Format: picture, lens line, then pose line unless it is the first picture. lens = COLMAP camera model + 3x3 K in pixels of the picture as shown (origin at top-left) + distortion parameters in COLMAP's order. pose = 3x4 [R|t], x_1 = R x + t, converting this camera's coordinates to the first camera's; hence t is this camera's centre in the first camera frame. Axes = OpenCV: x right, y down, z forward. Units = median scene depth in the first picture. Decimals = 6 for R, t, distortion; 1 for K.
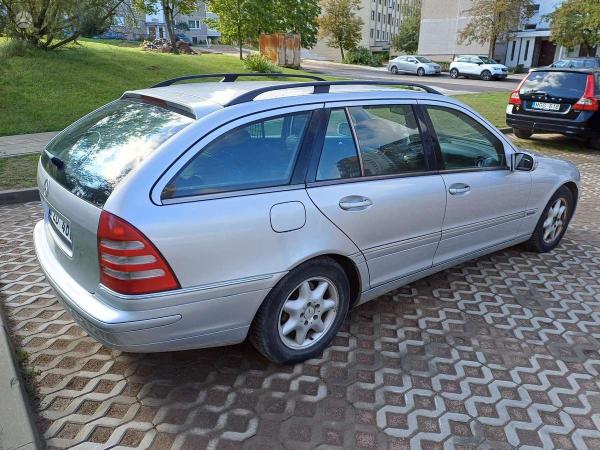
lens RADIAL K [[450.1, 0, 295.5], [0, 450.1, 218.3], [0, 0, 1]] dist [0.087516, -0.097135]
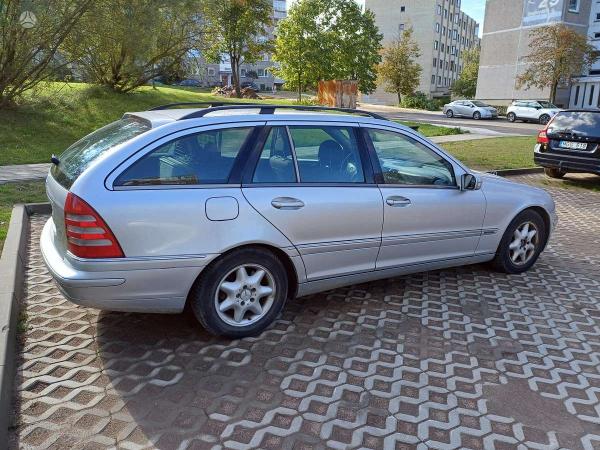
lens RADIAL K [[443.8, 0, 292.0], [0, 443.8, 214.5], [0, 0, 1]] dist [0.090415, -0.098307]
pose [[0.989305, 0.038979, -0.140557, 0.275953], [-0.052159, 0.994453, -0.091342, 0.090464], [0.136217, 0.097696, 0.985850, -0.137926]]
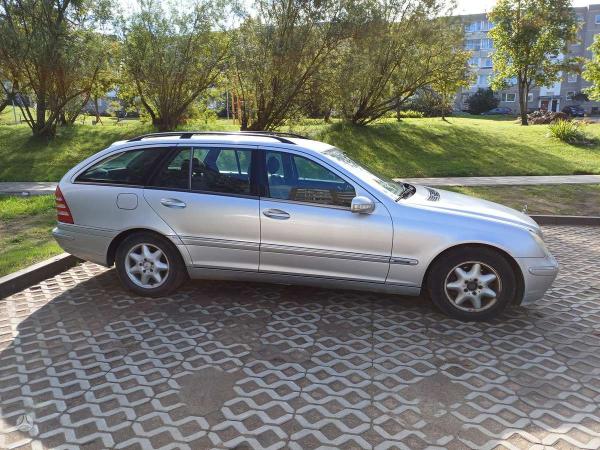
lens RADIAL K [[443.8, 0, 292.0], [0, 443.8, 214.5], [0, 0, 1]] dist [0.090415, -0.098307]
pose [[0.673959, 0.115839, -0.729630, 1.413606], [-0.229407, 0.971622, -0.057645, -0.000629], [0.702247, 0.206233, 0.681408, 0.194077]]
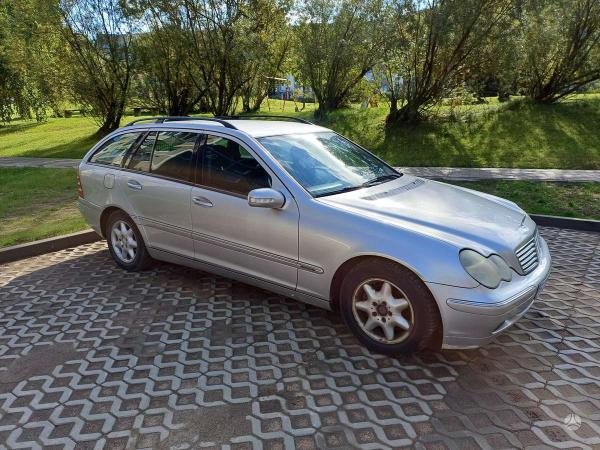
lens RADIAL K [[436.6, 0, 292.7], [0, 436.6, 225.1], [0, 0, 1]] dist [0.075229, -0.085842]
pose [[0.272232, 0.203622, -0.940440, 1.680870], [-0.290696, 0.949089, 0.121346, -0.238821], [0.917271, 0.240348, 0.317564, 0.940237]]
